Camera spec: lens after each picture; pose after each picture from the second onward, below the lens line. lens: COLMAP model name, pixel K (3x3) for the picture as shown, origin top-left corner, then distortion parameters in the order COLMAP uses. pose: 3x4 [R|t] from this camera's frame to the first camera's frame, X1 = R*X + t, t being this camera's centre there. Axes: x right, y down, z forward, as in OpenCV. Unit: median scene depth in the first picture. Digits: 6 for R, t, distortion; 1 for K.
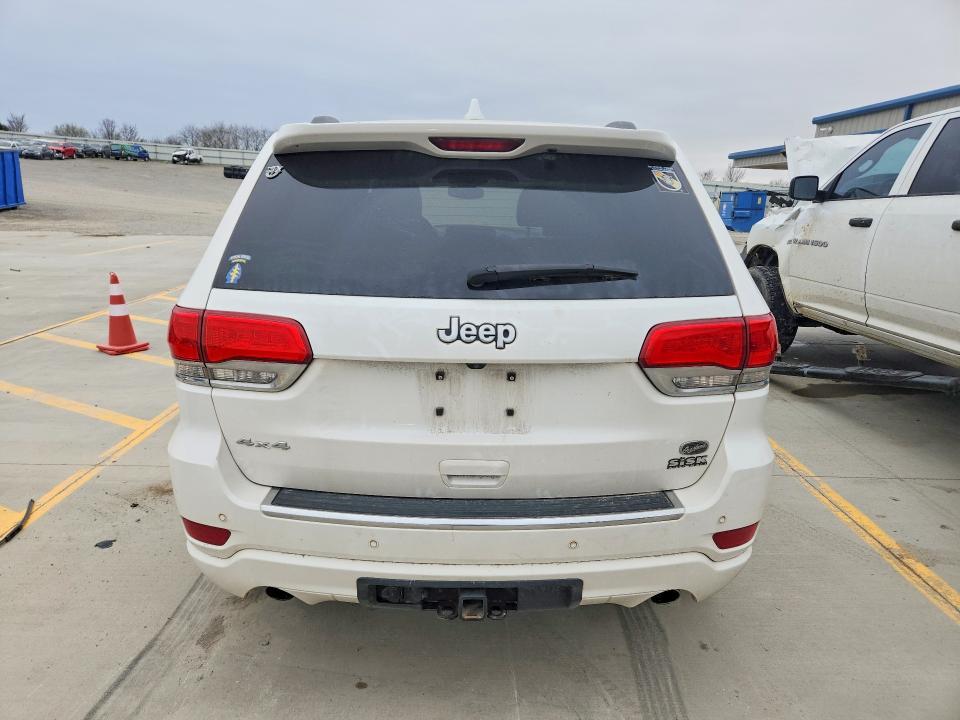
lens RADIAL K [[641.8, 0, 471.2], [0, 641.8, 358.6], [0, 0, 1]] dist [0.061311, -0.051335]
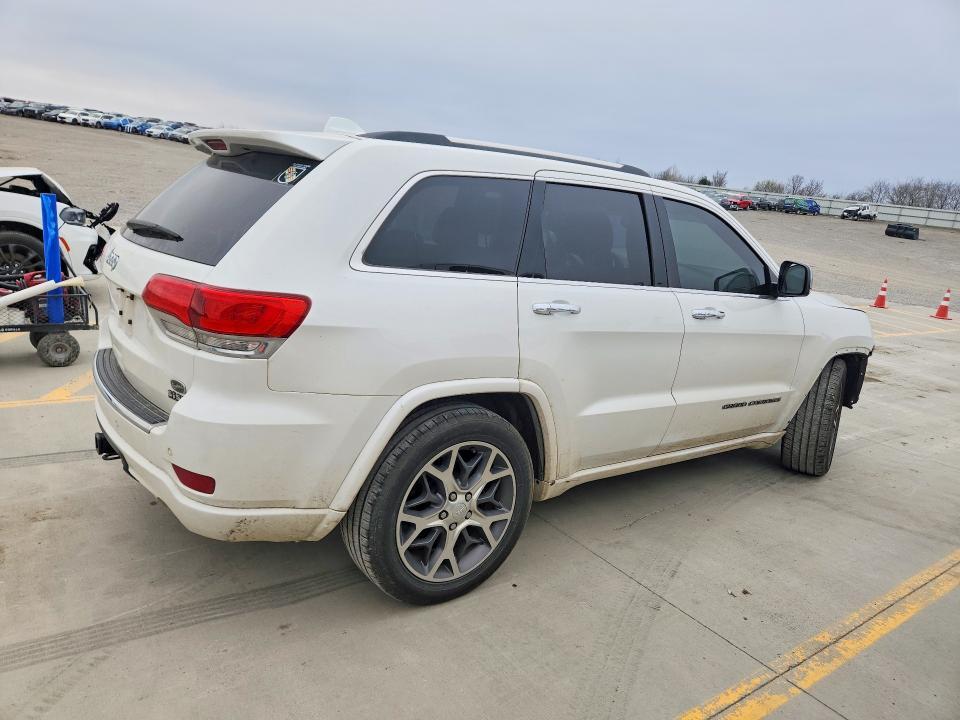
lens RADIAL K [[641.8, 0, 471.2], [0, 641.8, 358.6], [0, 0, 1]] dist [0.061311, -0.051335]
pose [[0.580316, 0.225592, -0.782523, 0.634475], [-0.286416, 0.956018, 0.063204, -0.057433], [0.762364, 0.187449, 0.619406, 0.263002]]
